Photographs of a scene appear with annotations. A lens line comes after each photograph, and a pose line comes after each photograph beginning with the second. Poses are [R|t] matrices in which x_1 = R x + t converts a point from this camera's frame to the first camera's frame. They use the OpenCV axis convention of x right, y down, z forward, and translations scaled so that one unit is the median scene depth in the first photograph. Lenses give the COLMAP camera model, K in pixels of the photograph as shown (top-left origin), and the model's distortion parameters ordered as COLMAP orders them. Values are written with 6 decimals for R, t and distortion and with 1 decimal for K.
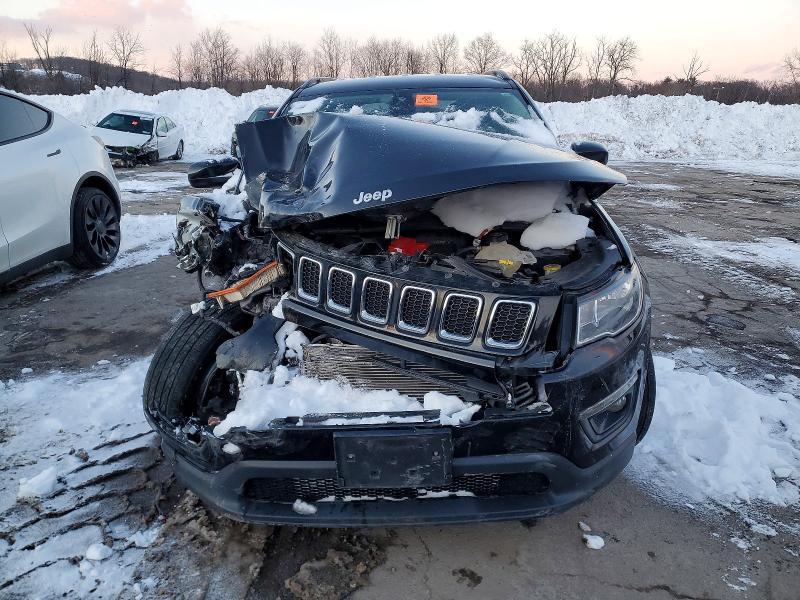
lens RADIAL K [[610.5, 0, 397.3], [0, 610.5, 301.0], [0, 0, 1]] dist [0.009389, 0.007539]
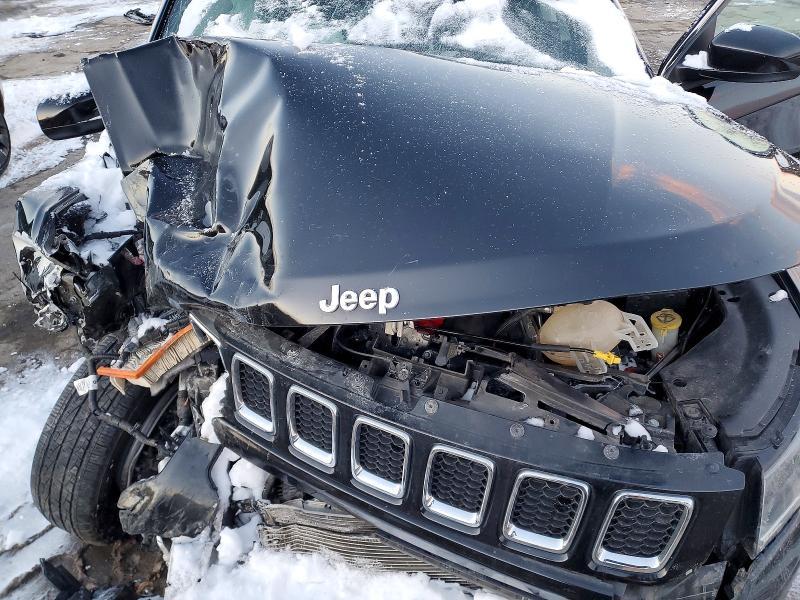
lens RADIAL K [[610.5, 0, 397.3], [0, 610.5, 301.0], [0, 0, 1]] dist [0.009389, 0.007539]
pose [[0.996390, -0.081495, 0.023778, -0.018698], [0.070300, 0.949099, 0.307031, -0.274217], [-0.047589, -0.304251, 0.951402, 0.473274]]
